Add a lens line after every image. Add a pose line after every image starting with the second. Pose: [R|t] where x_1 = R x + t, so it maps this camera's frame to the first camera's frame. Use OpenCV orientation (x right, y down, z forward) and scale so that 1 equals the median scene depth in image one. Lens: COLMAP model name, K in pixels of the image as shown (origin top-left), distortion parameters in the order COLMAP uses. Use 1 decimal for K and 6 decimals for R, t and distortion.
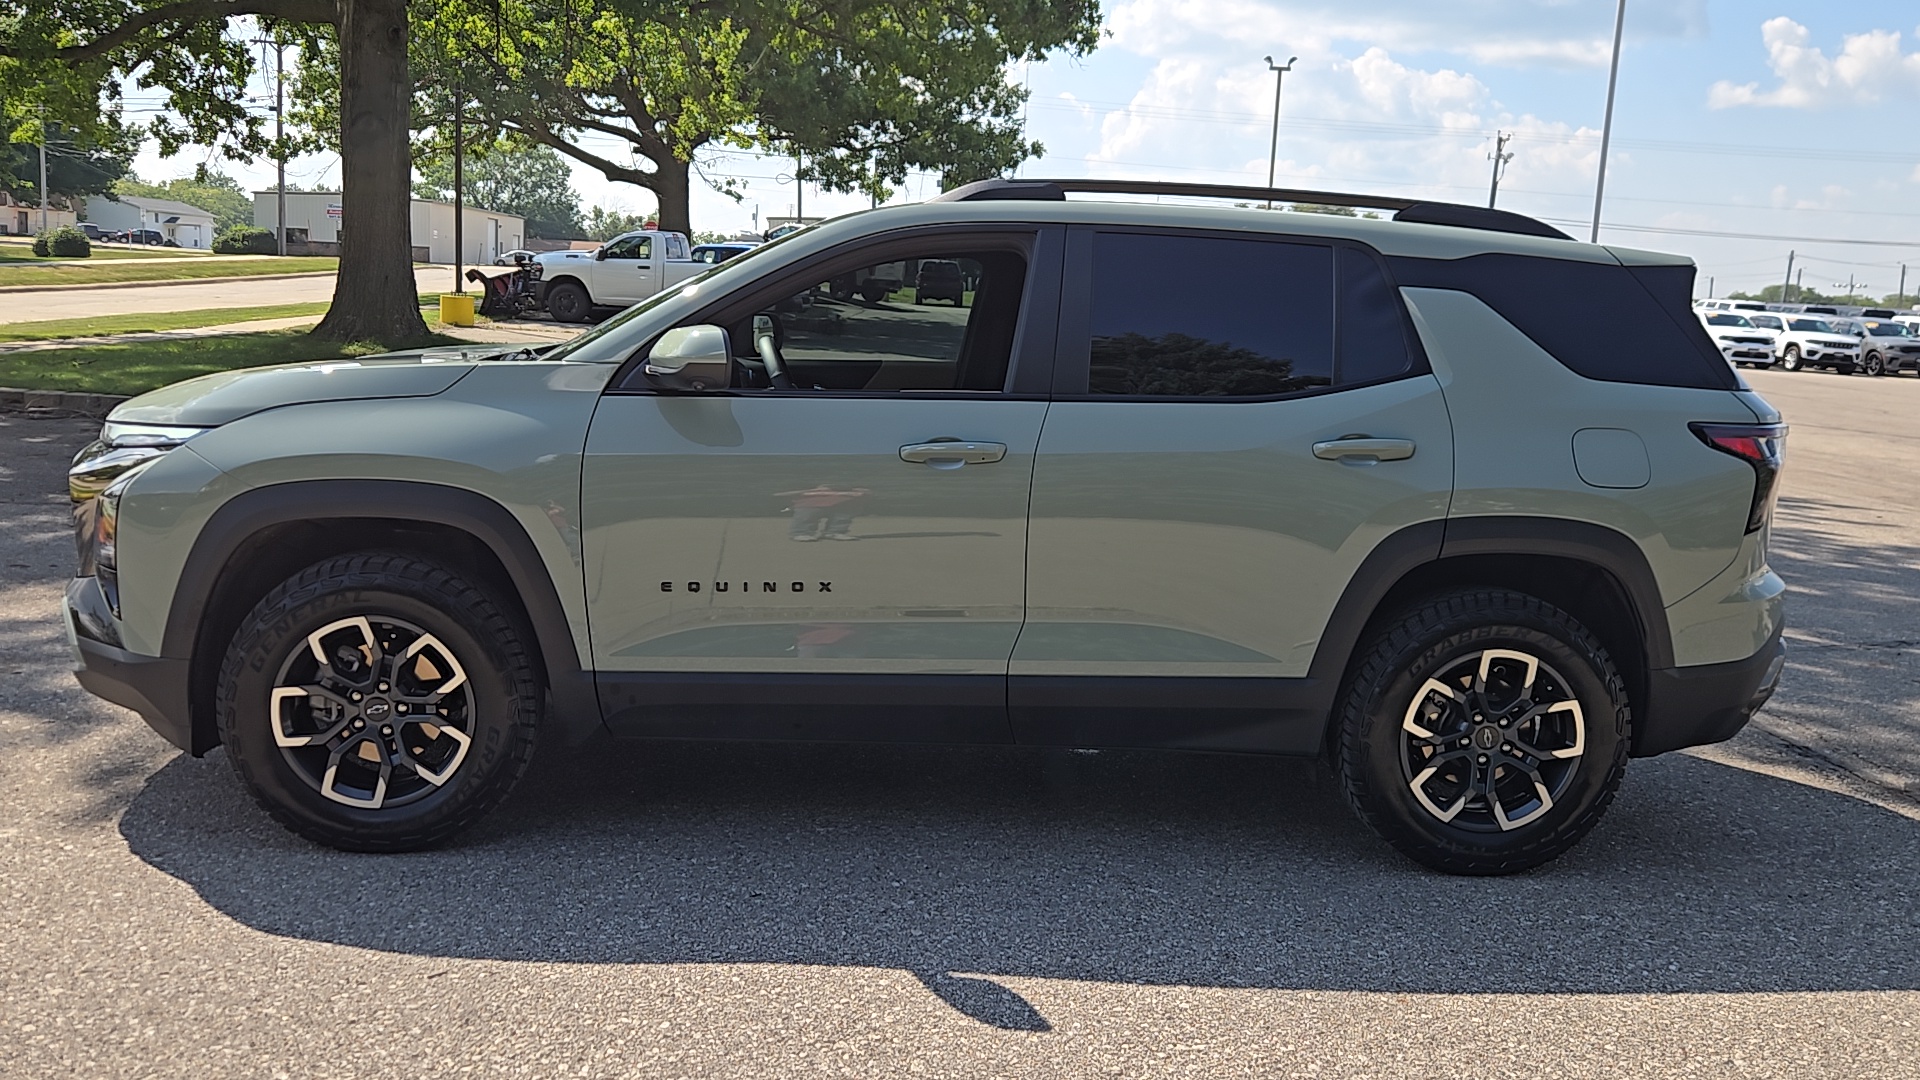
lens RADIAL K [[1606.2, 0, 960.0], [0, 1606.2, 540.0], [0, 0, 1]] dist [0.000545, 0.004587]
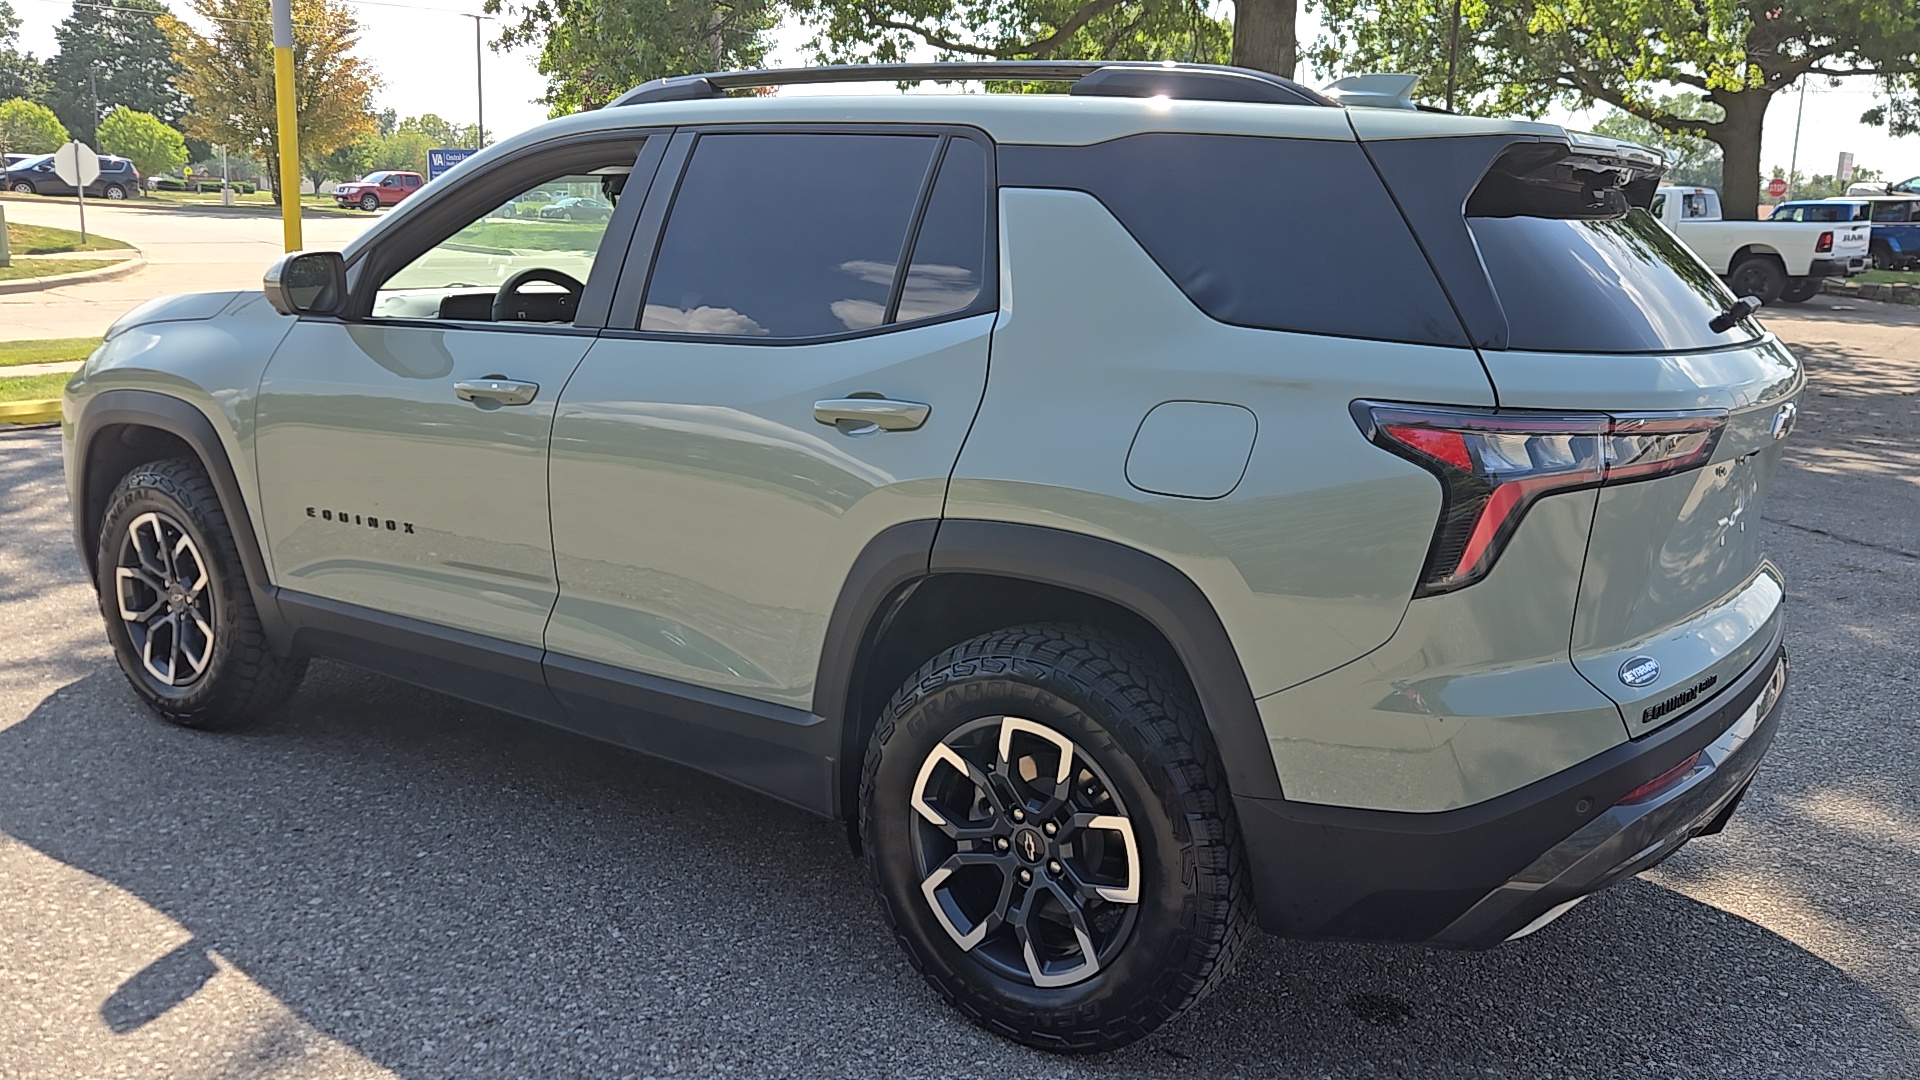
lens RADIAL K [[1606.2, 0, 960.0], [0, 1606.2, 540.0], [0, 0, 1]] dist [0.000545, 0.004587]
pose [[0.759167, 0.099830, -0.643194, 0.738626], [-0.089254, 0.994800, 0.049055, -0.037511], [0.644747, 0.020167, 0.764130, 0.460270]]
